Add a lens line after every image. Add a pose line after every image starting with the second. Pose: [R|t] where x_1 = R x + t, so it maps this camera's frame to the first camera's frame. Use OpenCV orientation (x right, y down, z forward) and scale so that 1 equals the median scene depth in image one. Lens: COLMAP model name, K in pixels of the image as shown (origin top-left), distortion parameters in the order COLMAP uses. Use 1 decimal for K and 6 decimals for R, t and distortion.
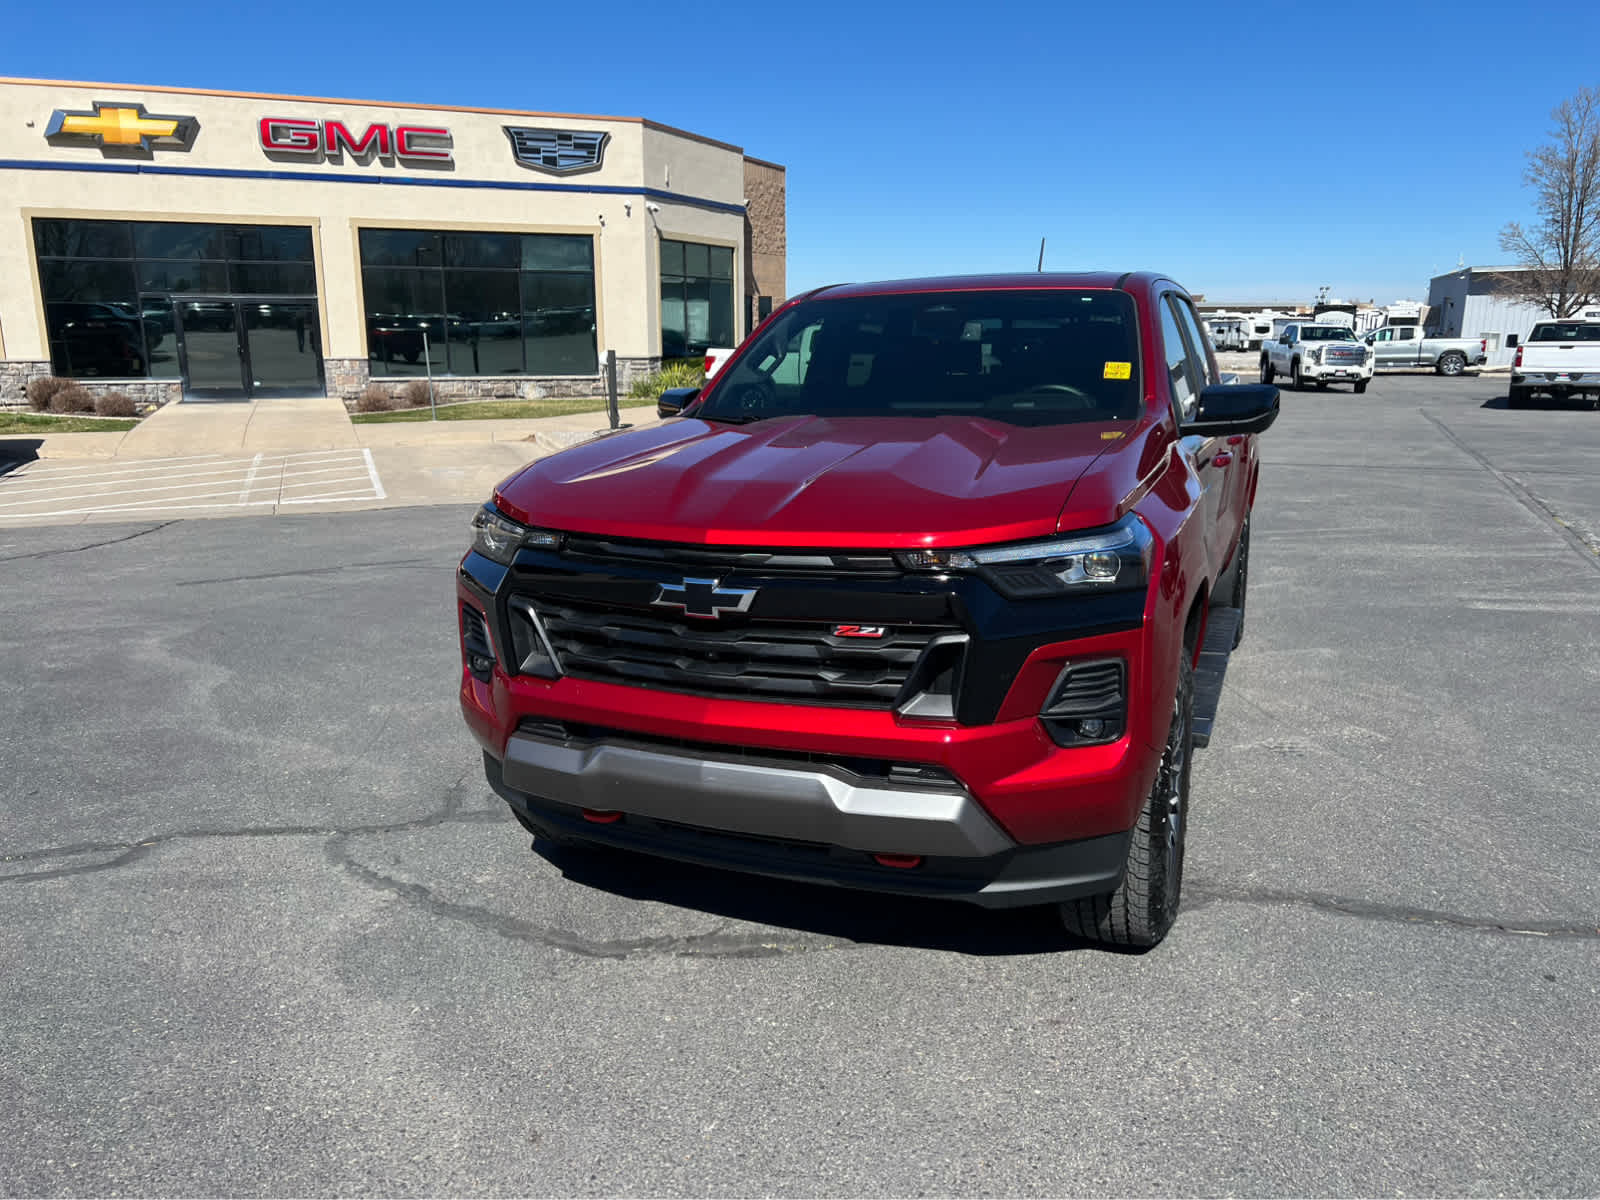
lens RADIAL K [[1211.4, 0, 789.4], [0, 1211.4, 598.7], [0, 0, 1]] dist [0.053262, -0.056961]
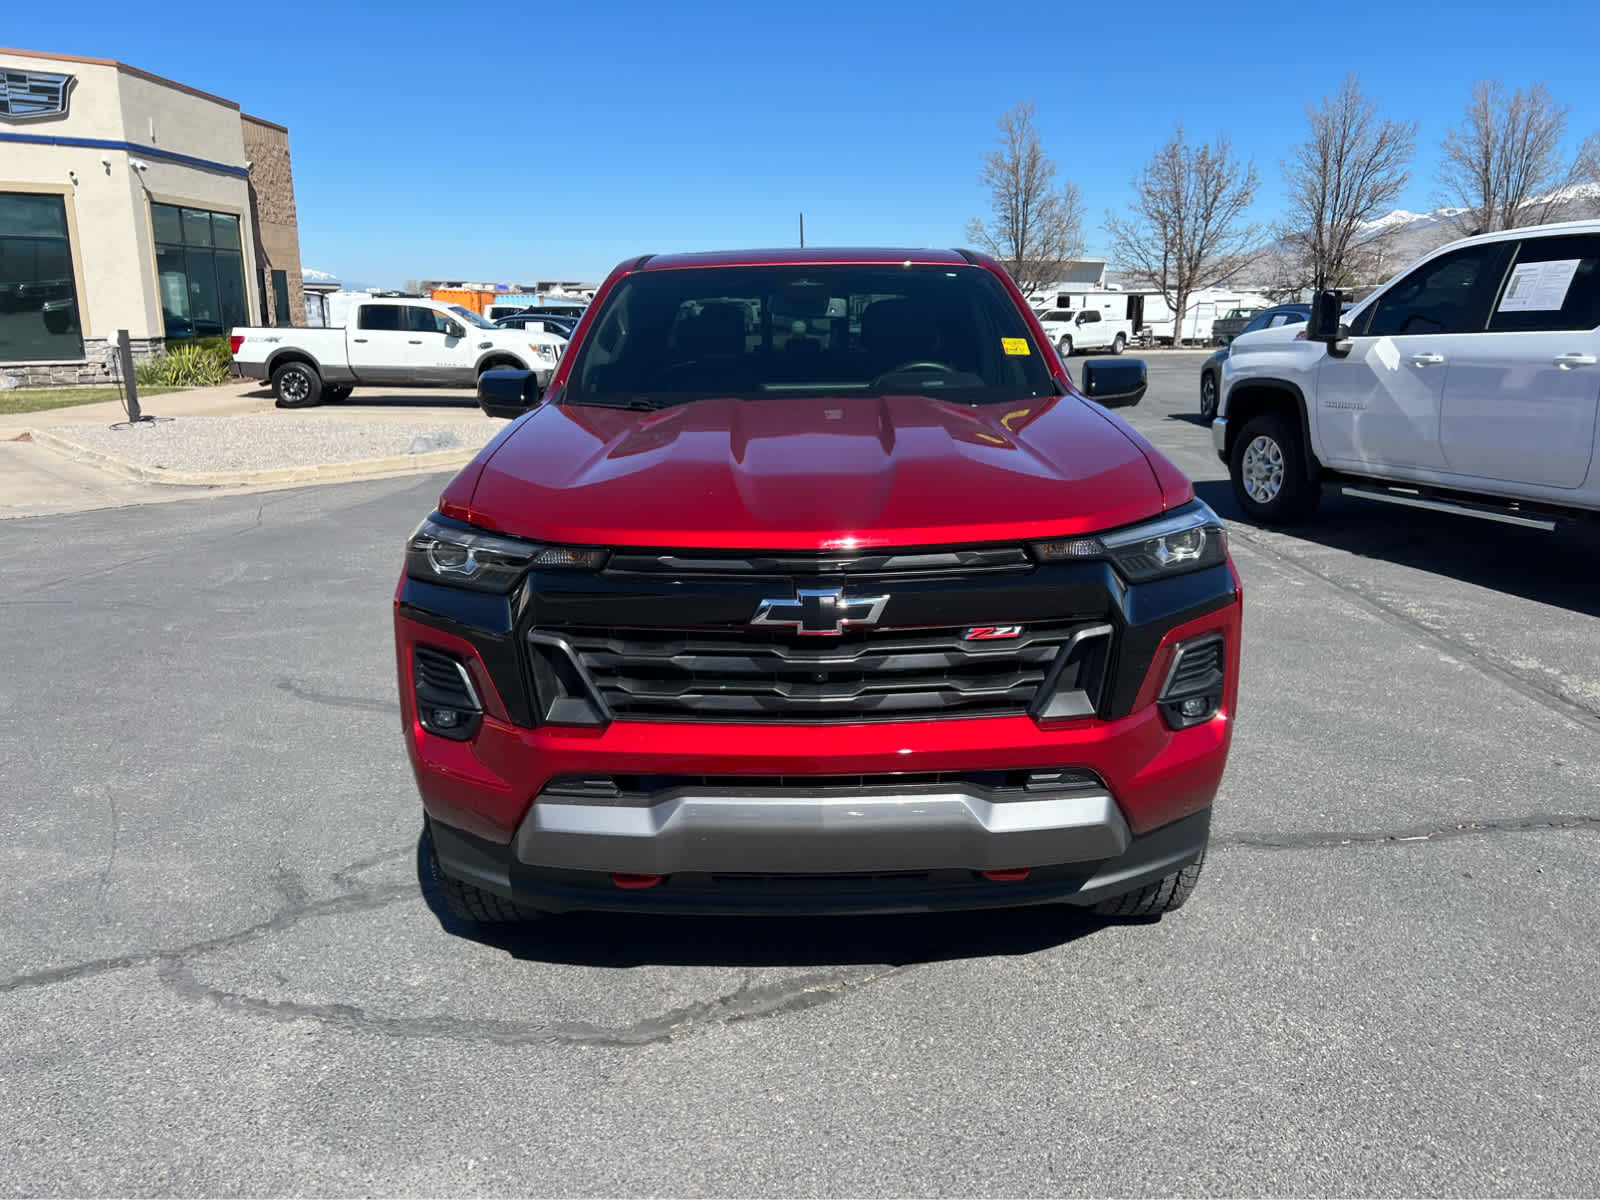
lens RADIAL K [[1211.4, 0, 789.4], [0, 1211.4, 598.7], [0, 0, 1]] dist [0.053262, -0.056961]
pose [[0.923643, -0.087420, 0.373151, -0.043291], [0.081759, 0.996170, 0.031003, -0.004055], [-0.374432, 0.001873, 0.927253, 0.021510]]
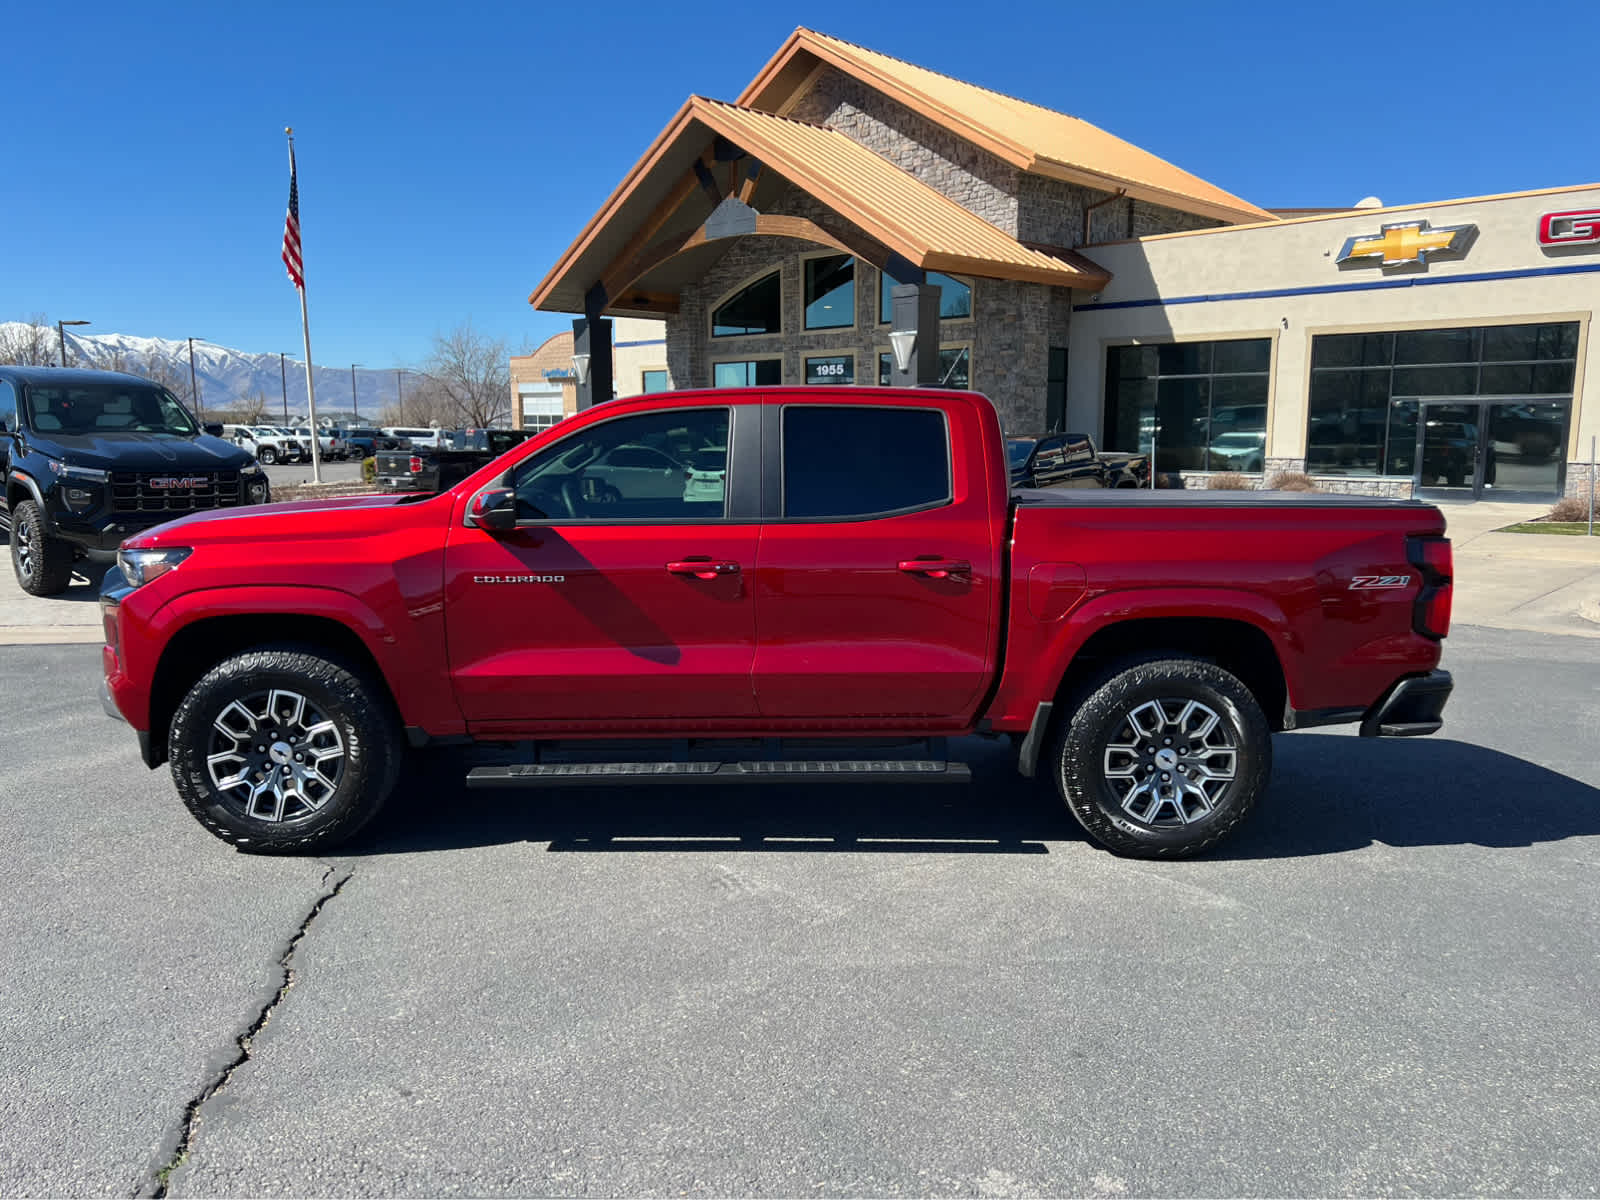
lens RADIAL K [[1194.7, 0, 791.0], [0, 1194.7, 634.8], [0, 0, 1]] dist [0.052347, -0.071788]
pose [[0.409997, 0.154509, -0.898905, 0.231072], [-0.197172, 0.977257, 0.078045, -0.027566], [0.890520, 0.145241, 0.431137, 0.115992]]
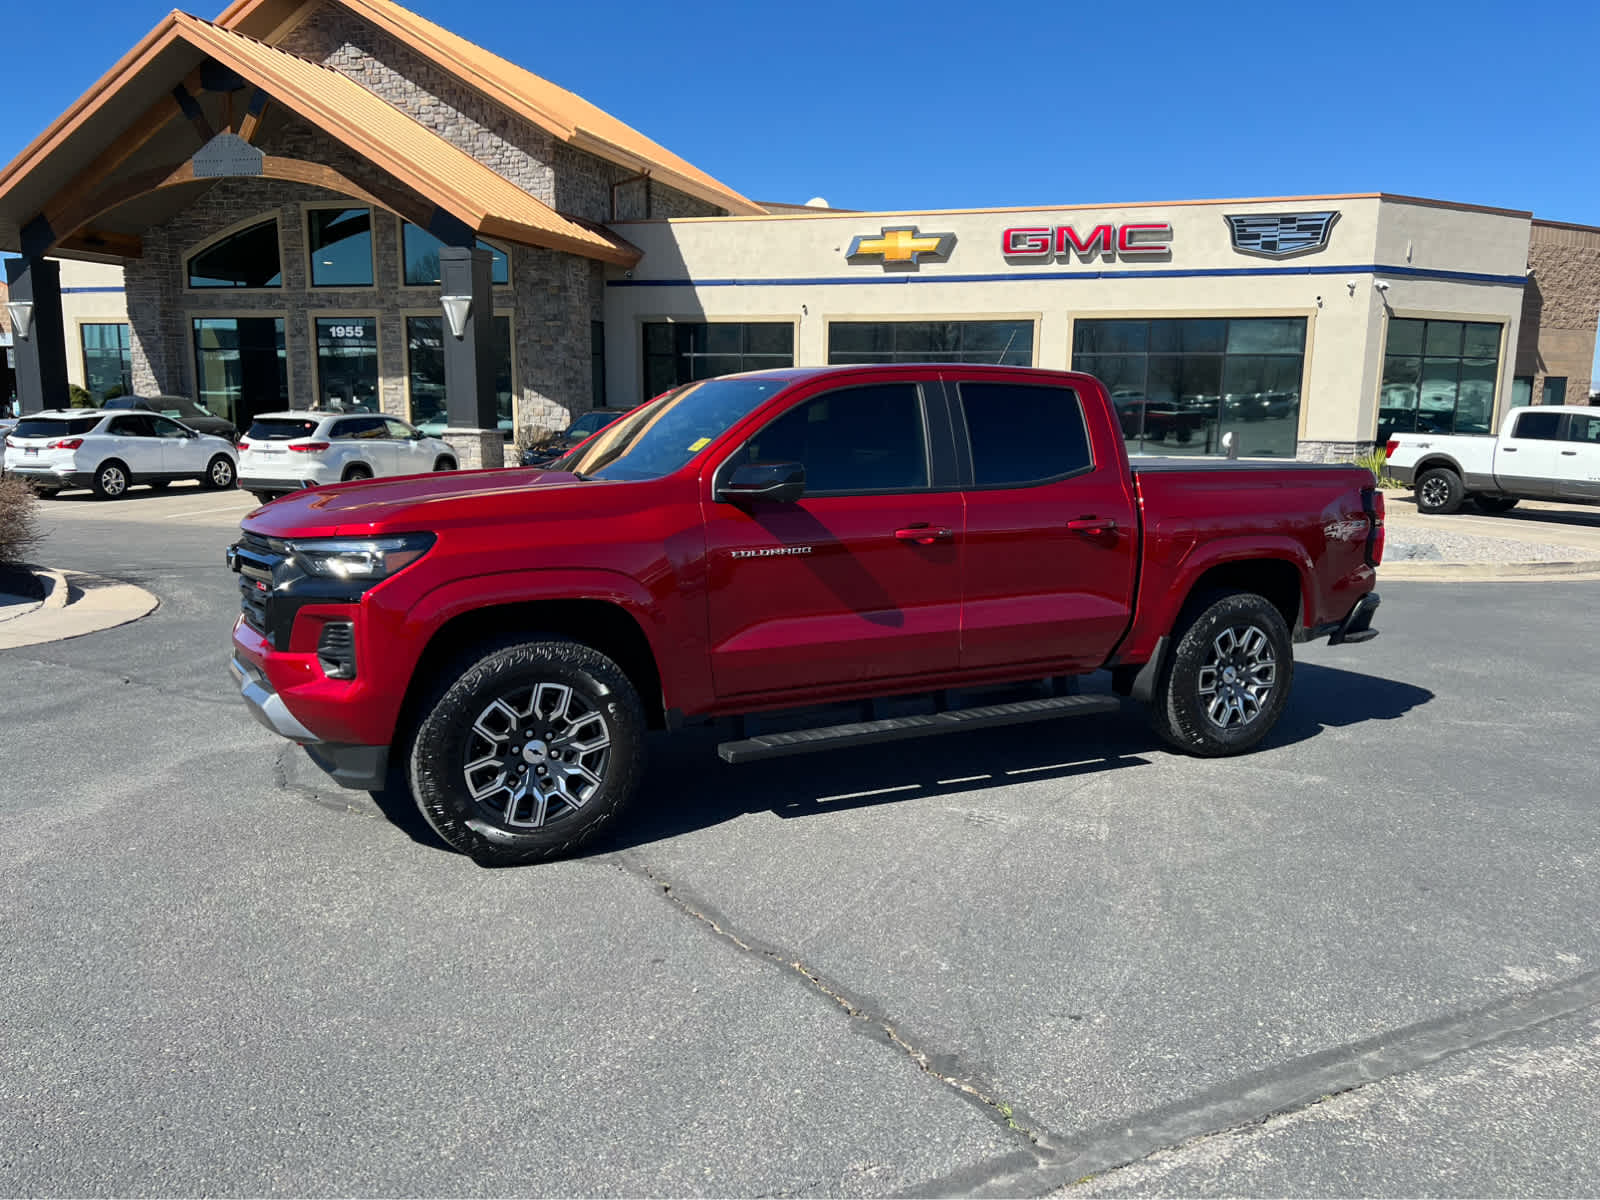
lens RADIAL K [[1186.9, 0, 802.1], [0, 1186.9, 634.8], [0, 0, 1]] dist [0.050011, -0.064574]
pose [[0.778899, 0.130658, -0.613388, 0.166060], [-0.150169, 0.988461, 0.019863, -0.005401], [0.608905, 0.076640, 0.789532, 0.018310]]
